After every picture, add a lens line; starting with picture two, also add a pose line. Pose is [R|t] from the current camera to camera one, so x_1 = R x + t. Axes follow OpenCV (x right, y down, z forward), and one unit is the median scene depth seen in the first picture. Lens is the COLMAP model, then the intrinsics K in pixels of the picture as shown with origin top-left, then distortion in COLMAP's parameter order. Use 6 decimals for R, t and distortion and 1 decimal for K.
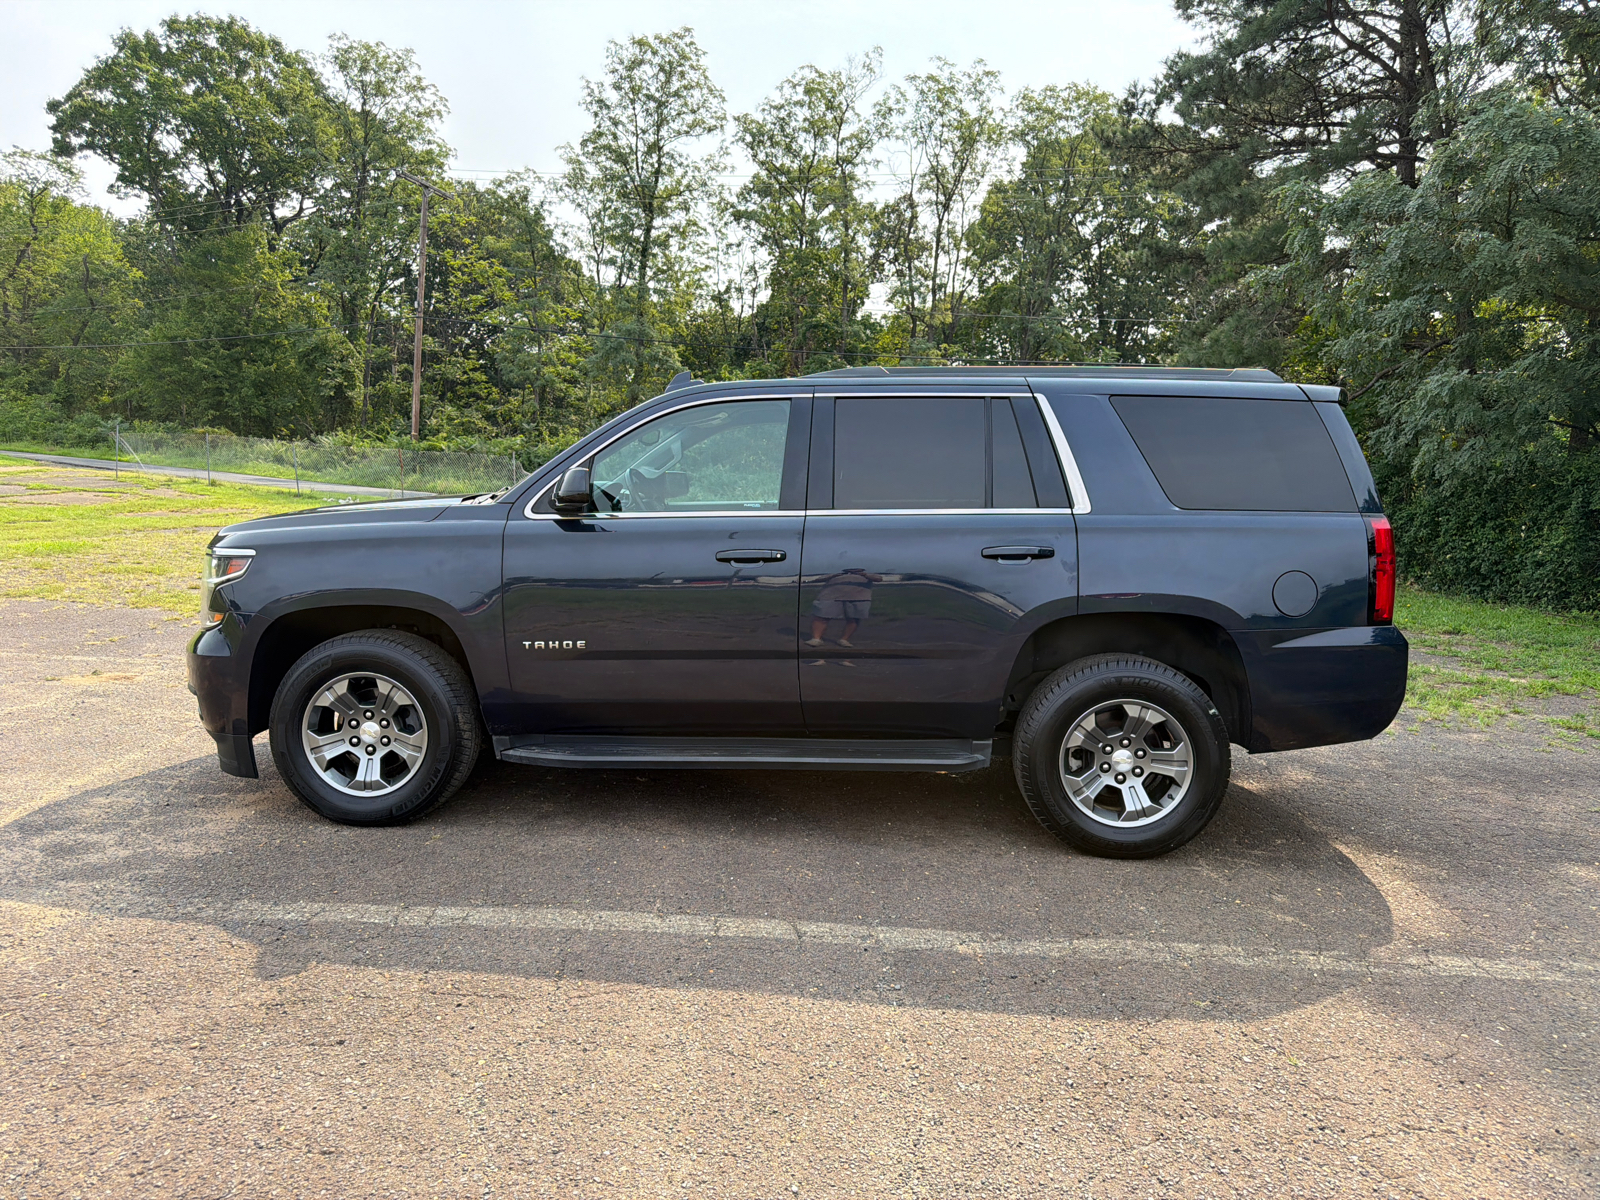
lens RADIAL K [[1131.9, 0, 800.0], [0, 1131.9, 600.0], [0, 0, 1]] dist [0.041940, -0.056697]
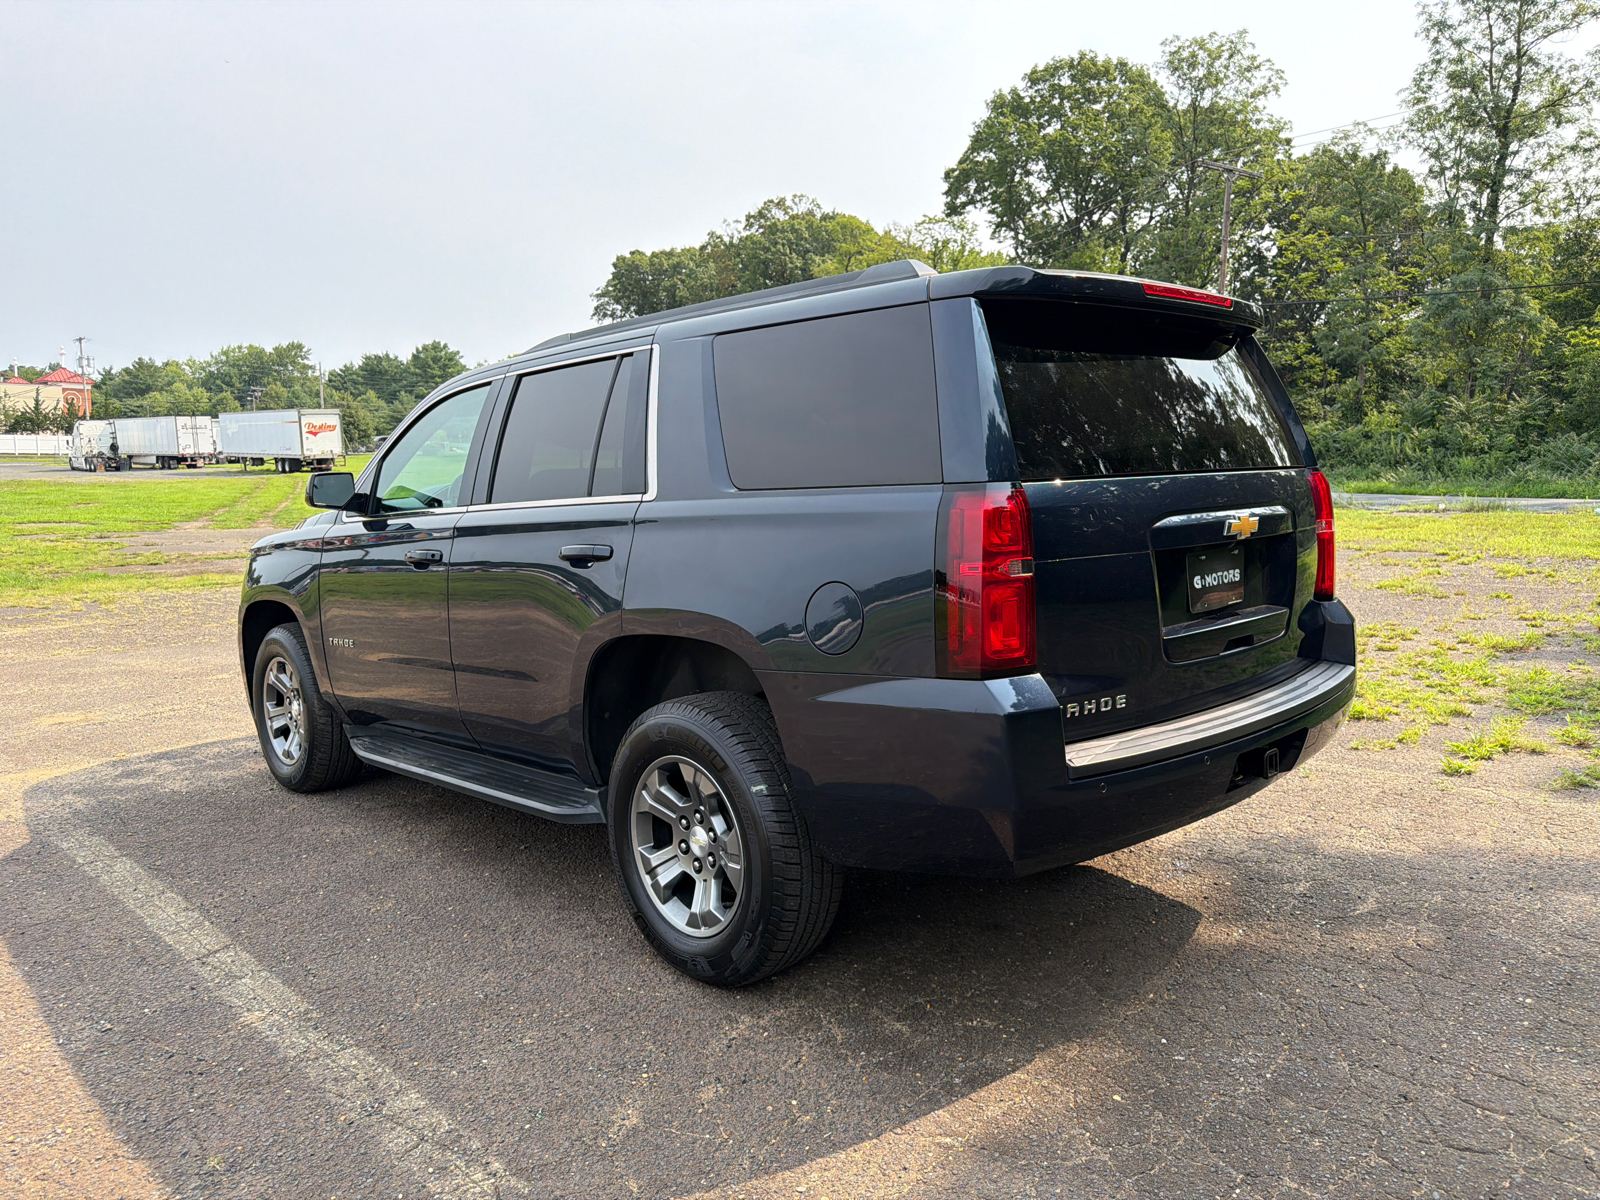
lens RADIAL K [[1131.9, 0, 800.0], [0, 1131.9, 600.0], [0, 0, 1]] dist [0.041940, -0.056697]
pose [[0.721882, 0.025855, -0.691533, 0.070616], [-0.024064, 0.999635, 0.012254, -0.001893], [0.691598, 0.007795, 0.722241, 0.044895]]
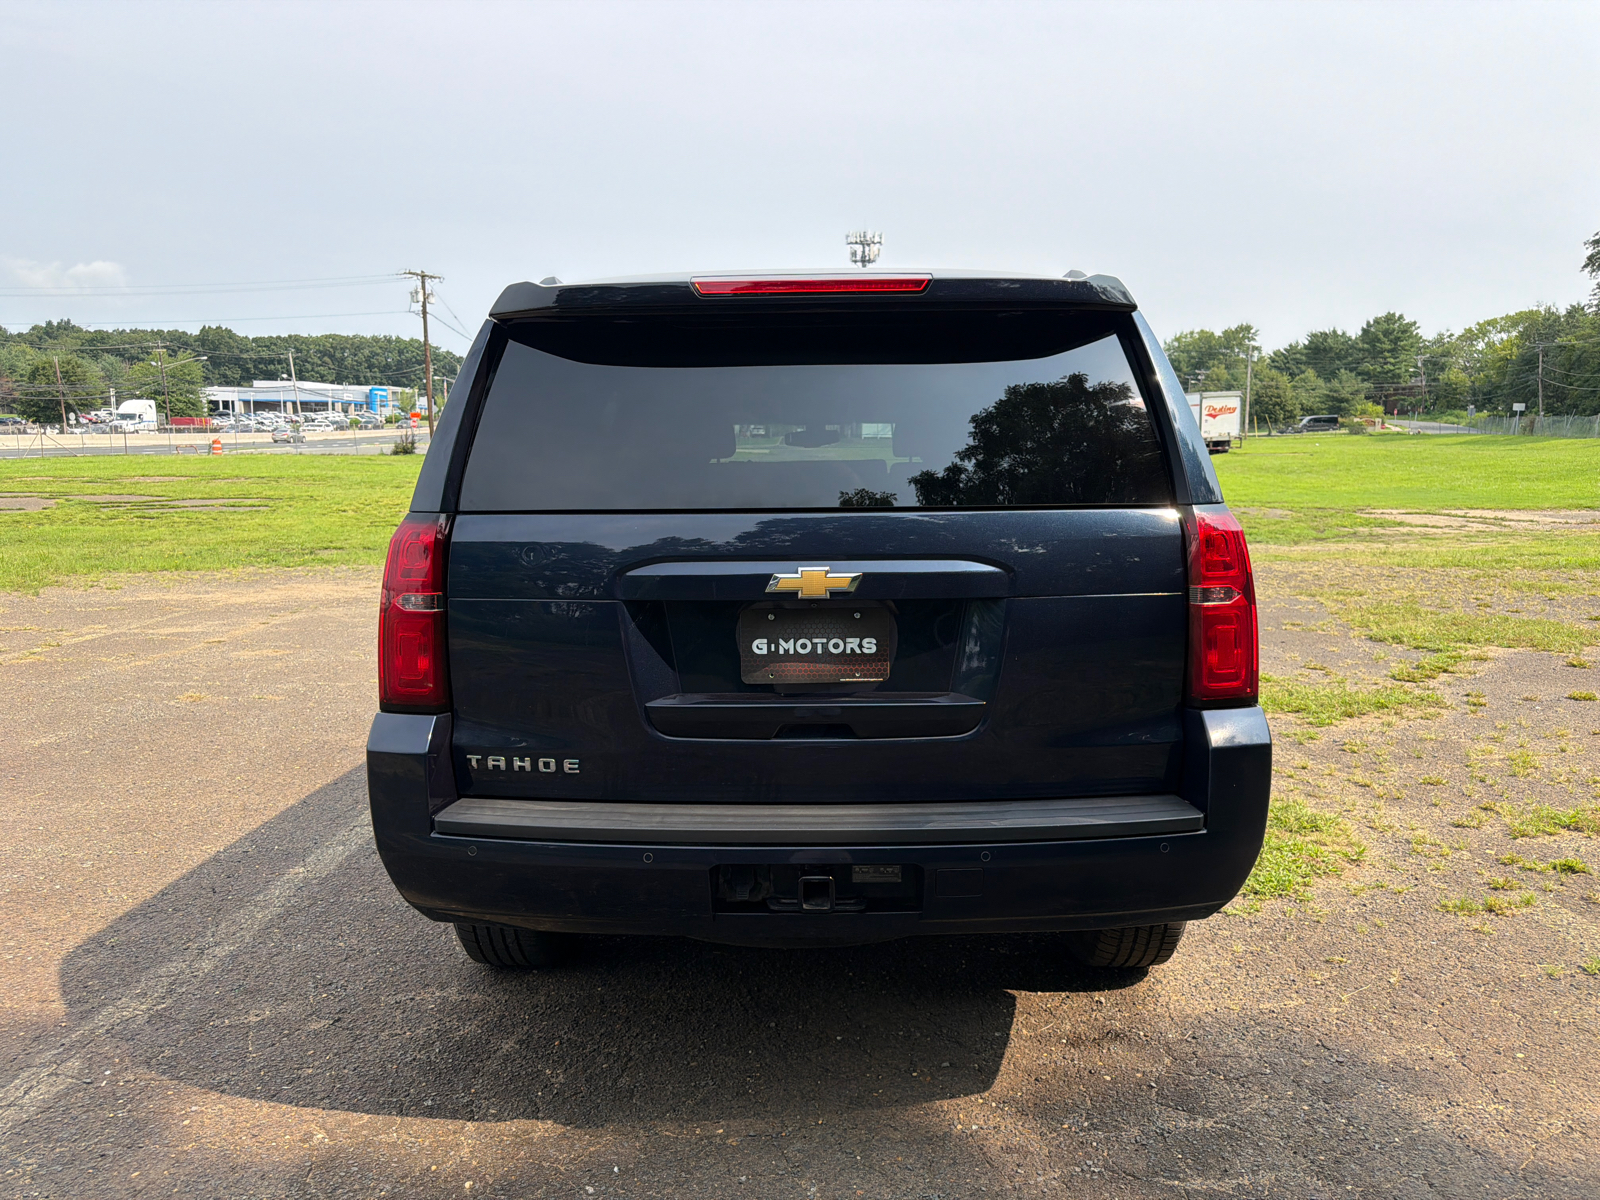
lens RADIAL K [[1143.3, 0, 801.0], [0, 1143.3, 594.5], [0, 0, 1]] dist [0.001207, 0.001927]
pose [[0.023196, 0.076024, -0.996836, 0.091158], [-0.096735, 0.992596, 0.073450, -0.008159], [0.995040, 0.094725, 0.030379, 0.099716]]
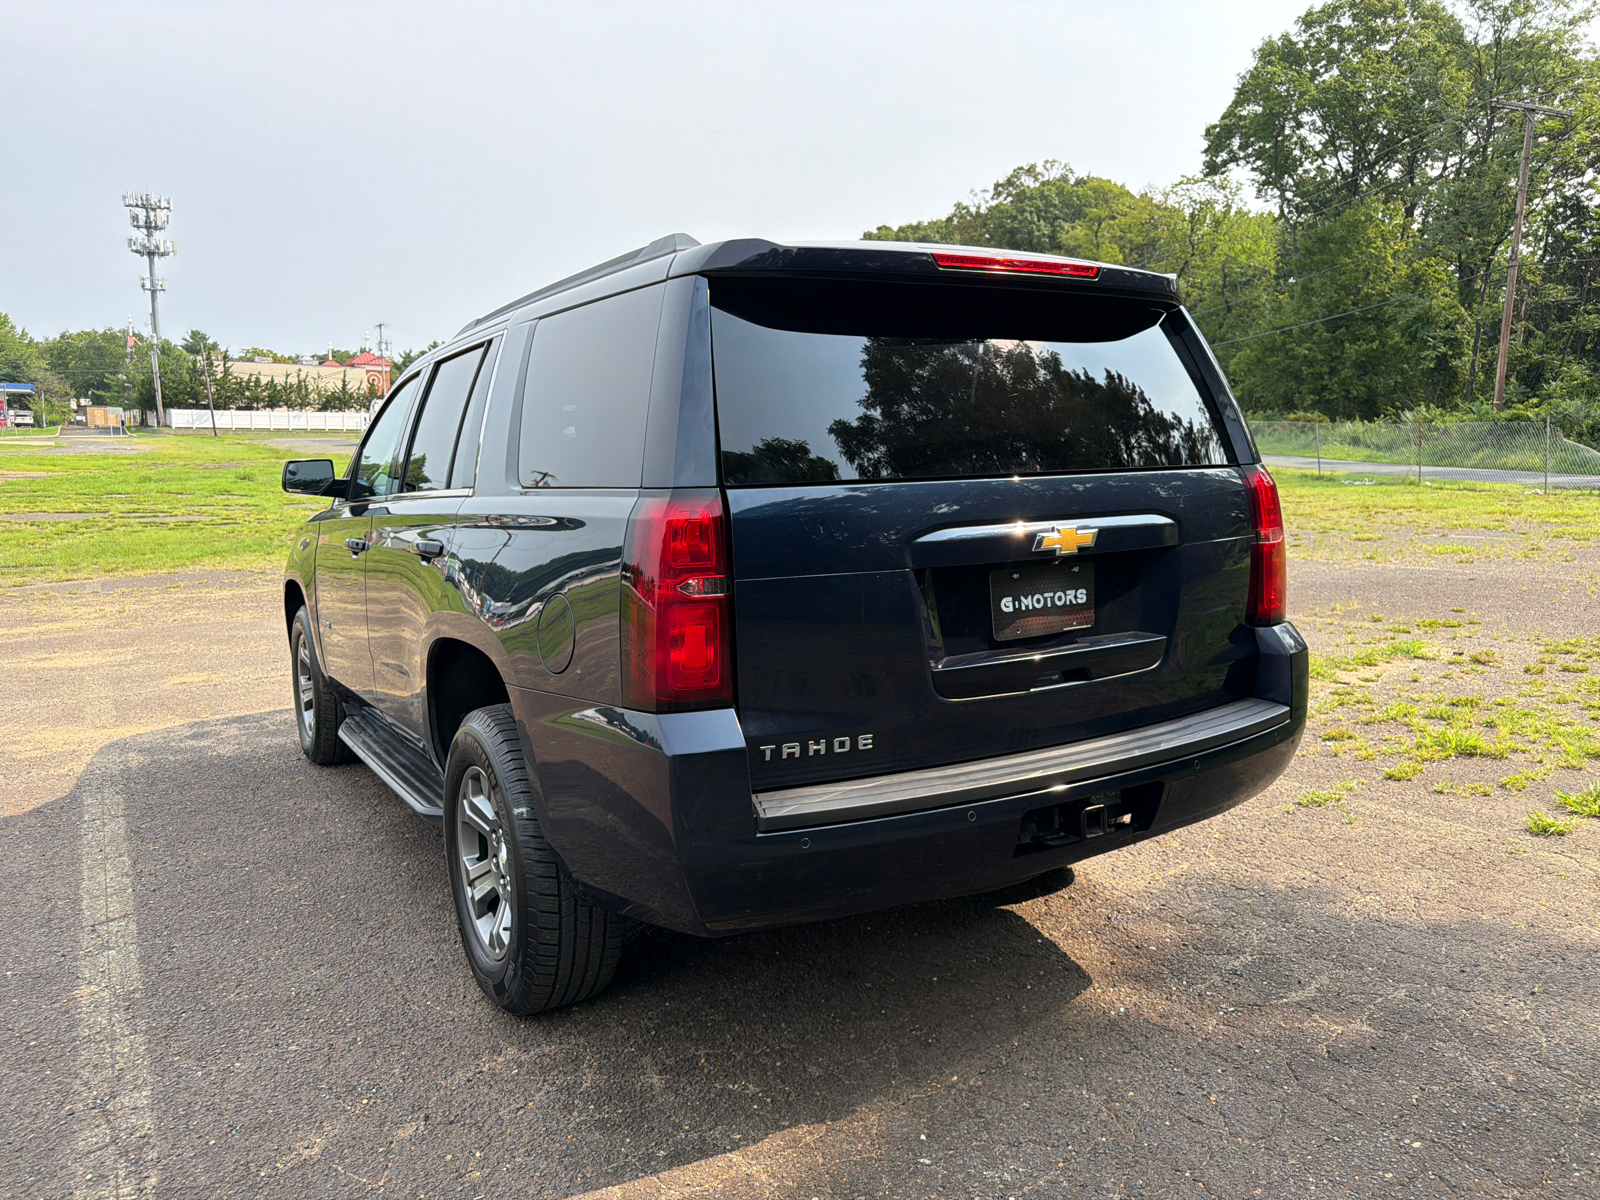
lens RADIAL K [[1143.3, 0, 801.0], [0, 1143.3, 594.5], [0, 0, 1]] dist [0.001207, 0.001927]
pose [[0.555475, 0.057900, -0.829515, 0.081010], [-0.050255, 0.998087, 0.036014, -0.004306], [0.830013, 0.021683, 0.557322, 0.065354]]
